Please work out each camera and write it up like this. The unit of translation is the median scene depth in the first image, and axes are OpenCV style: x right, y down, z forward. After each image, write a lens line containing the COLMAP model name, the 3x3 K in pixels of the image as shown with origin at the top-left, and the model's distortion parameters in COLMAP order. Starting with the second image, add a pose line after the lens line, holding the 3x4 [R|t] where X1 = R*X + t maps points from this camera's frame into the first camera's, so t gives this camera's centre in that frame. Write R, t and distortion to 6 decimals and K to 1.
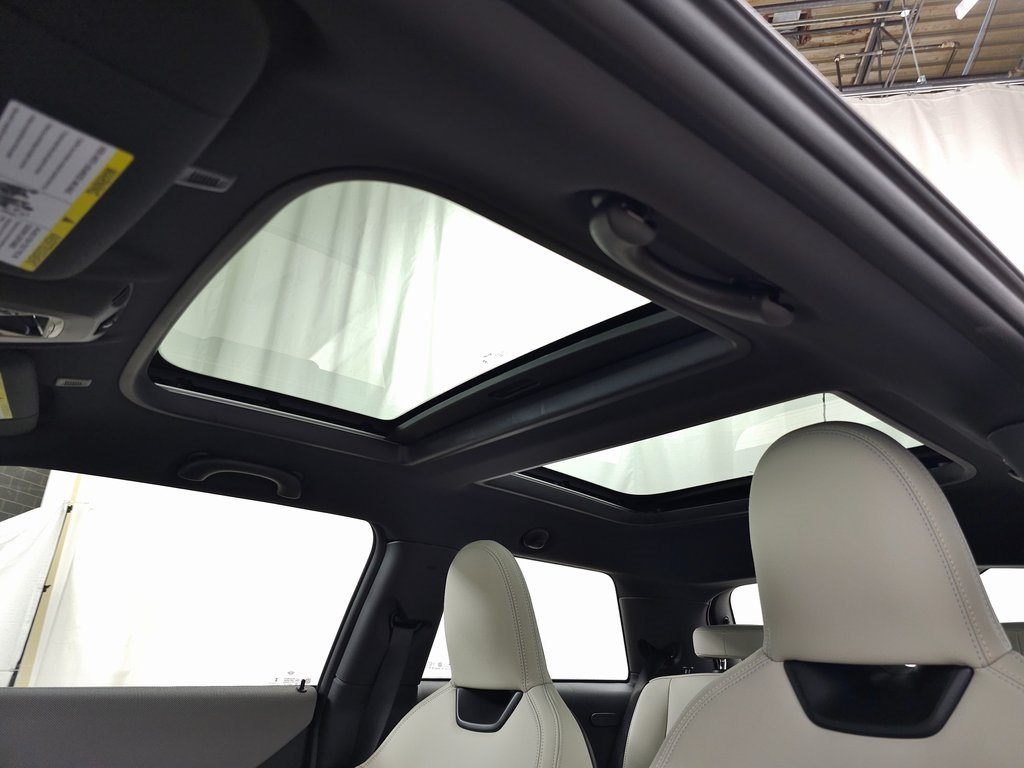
lens RADIAL K [[695.9, 0, 510.6], [0, 695.9, 390.1], [0, 0, 1]] dist [0.061920, -0.060317]
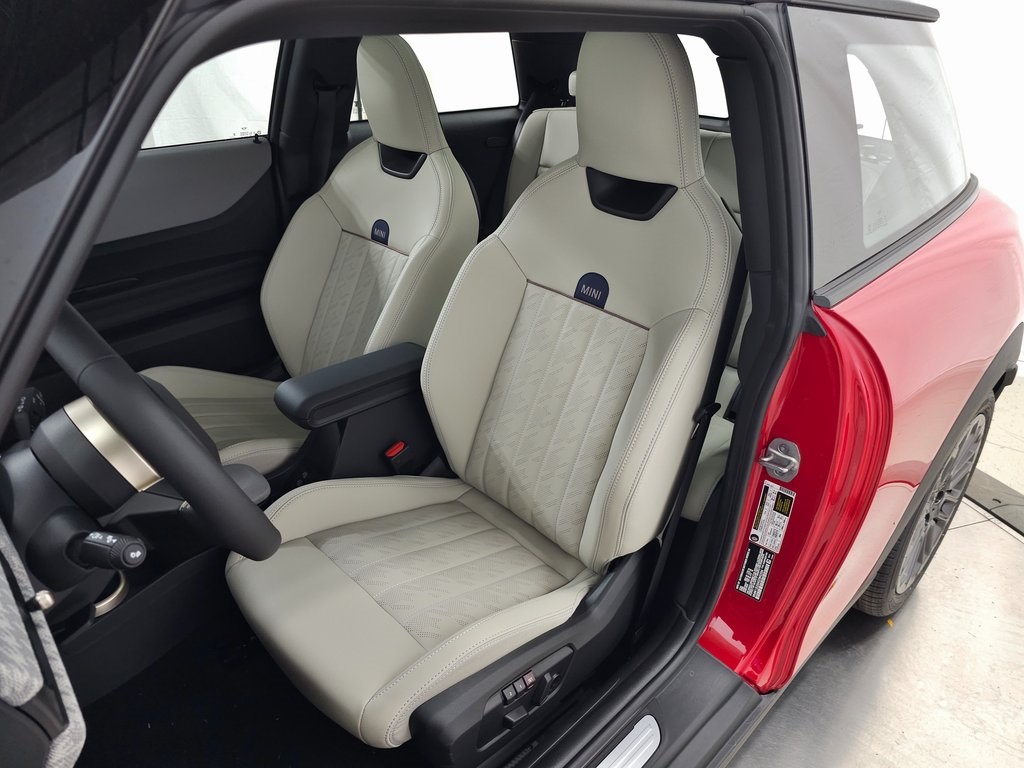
lens RADIAL K [[695.9, 0, 510.6], [0, 695.9, 390.1], [0, 0, 1]] dist [0.061920, -0.060317]
pose [[0.995940, -0.062596, 0.064689, 0.053624], [-0.011476, 0.624477, 0.780959, -0.301238], [-0.089282, -0.778531, 0.621223, -0.193859]]
